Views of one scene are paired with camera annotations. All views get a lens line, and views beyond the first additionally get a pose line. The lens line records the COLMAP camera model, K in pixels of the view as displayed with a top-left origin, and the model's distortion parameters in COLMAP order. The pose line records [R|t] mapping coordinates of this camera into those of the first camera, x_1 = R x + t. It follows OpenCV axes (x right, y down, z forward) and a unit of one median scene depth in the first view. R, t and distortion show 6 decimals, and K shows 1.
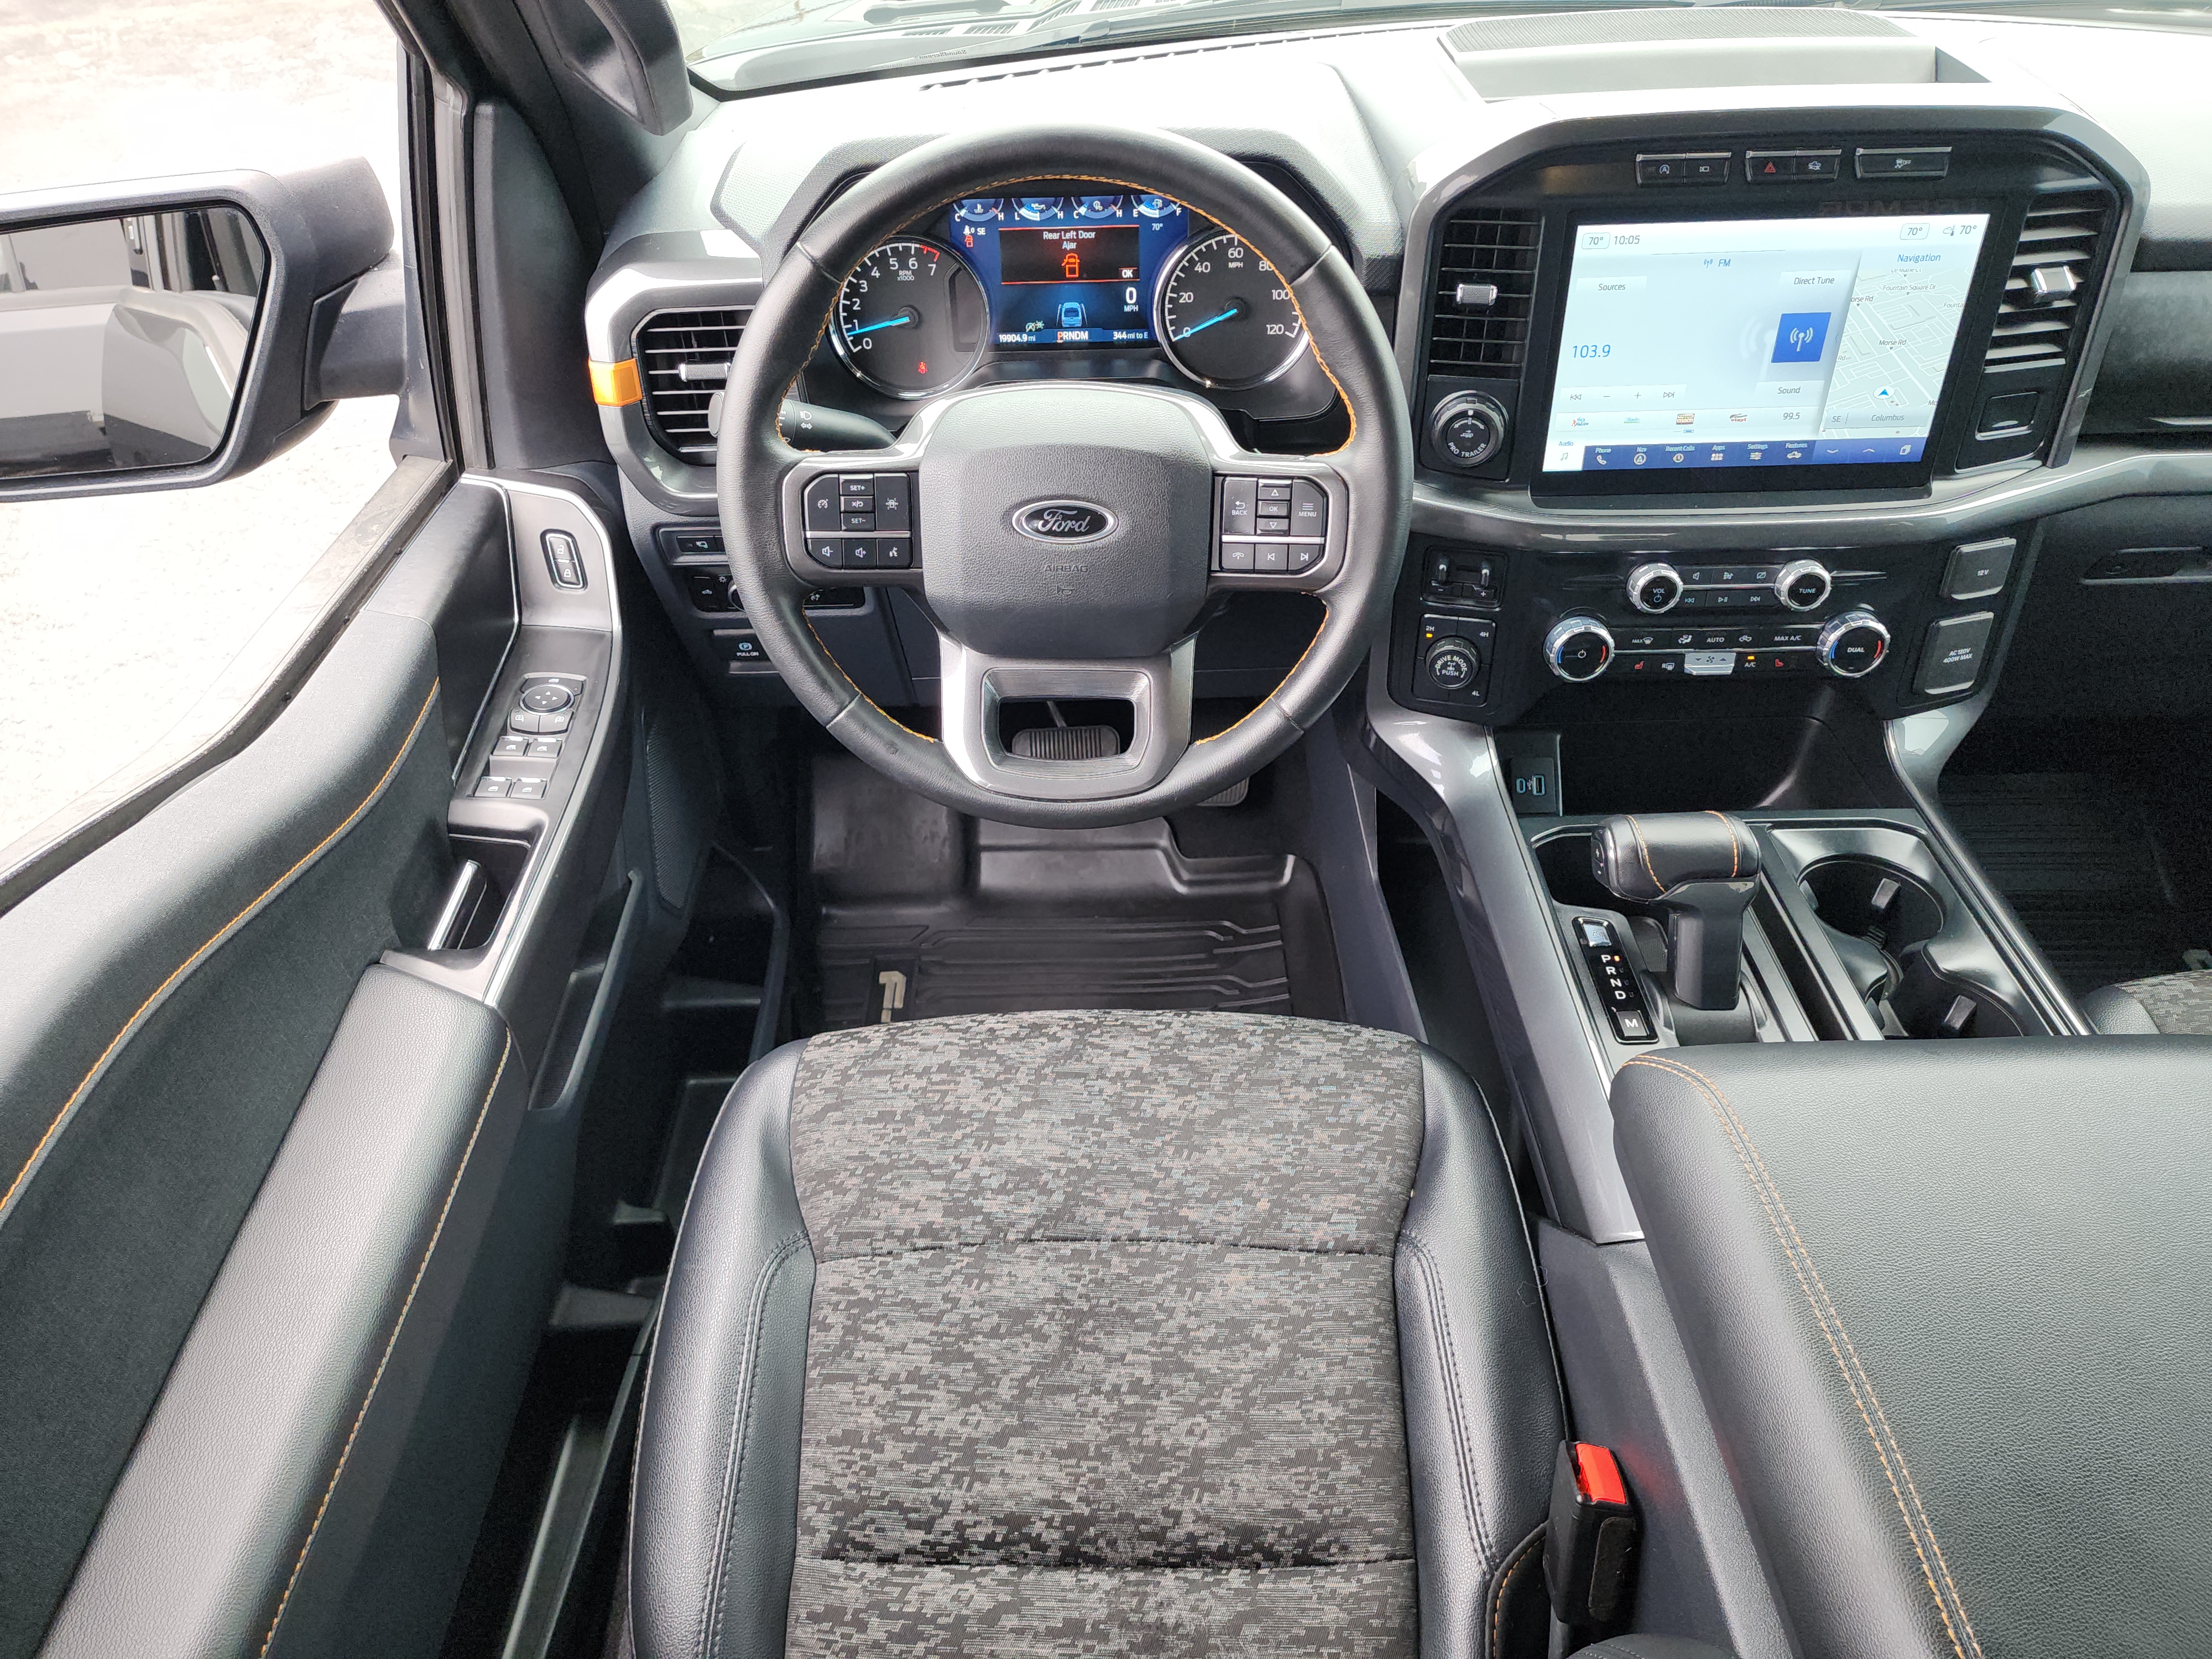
lens RADIAL K [[1509.7, 0, 1111.9], [0, 1509.7, 800.6], [0, 0, 1]] dist [0.067078, -0.044823]
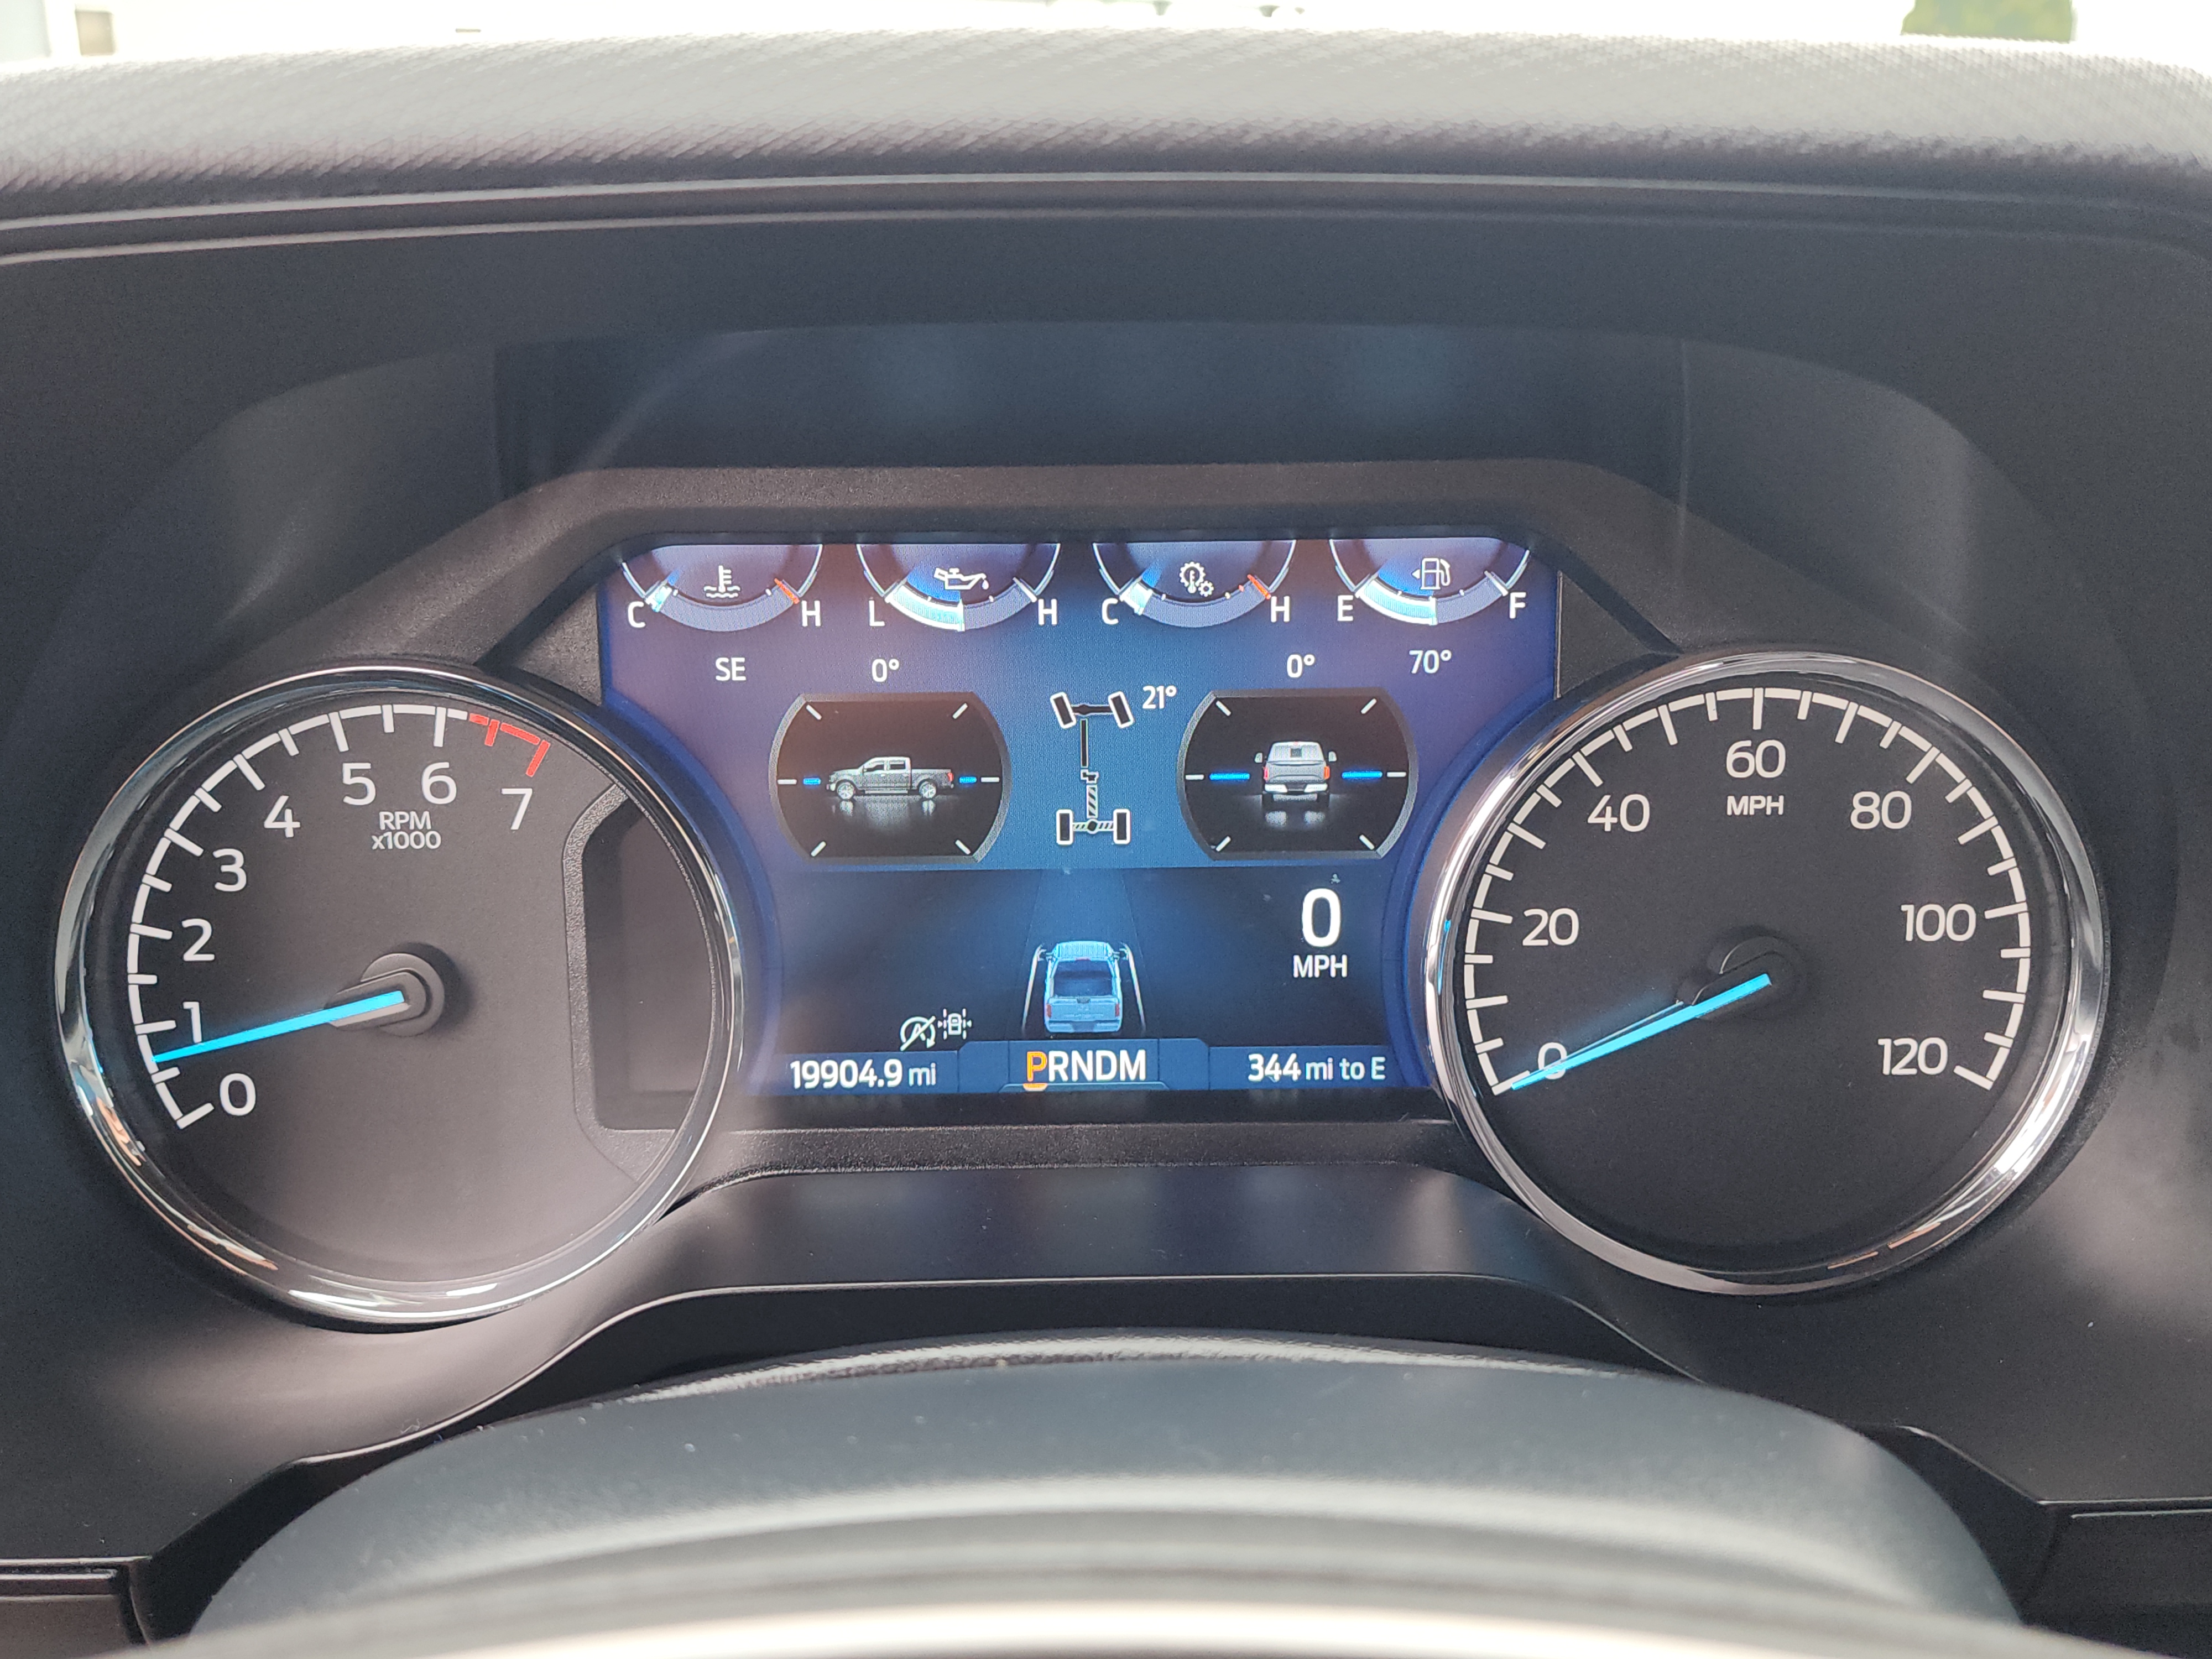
lens RADIAL K [[1509.7, 0, 1118.1], [0, 1509.7, 828.2], [0, 0, 1]] dist [0.067078, -0.044823]
pose [[0.999837, 0.010866, -0.014414, -0.018833], [-0.015796, 0.913121, -0.407383, -0.260725], [0.008735, 0.407544, 0.913144, 0.819761]]
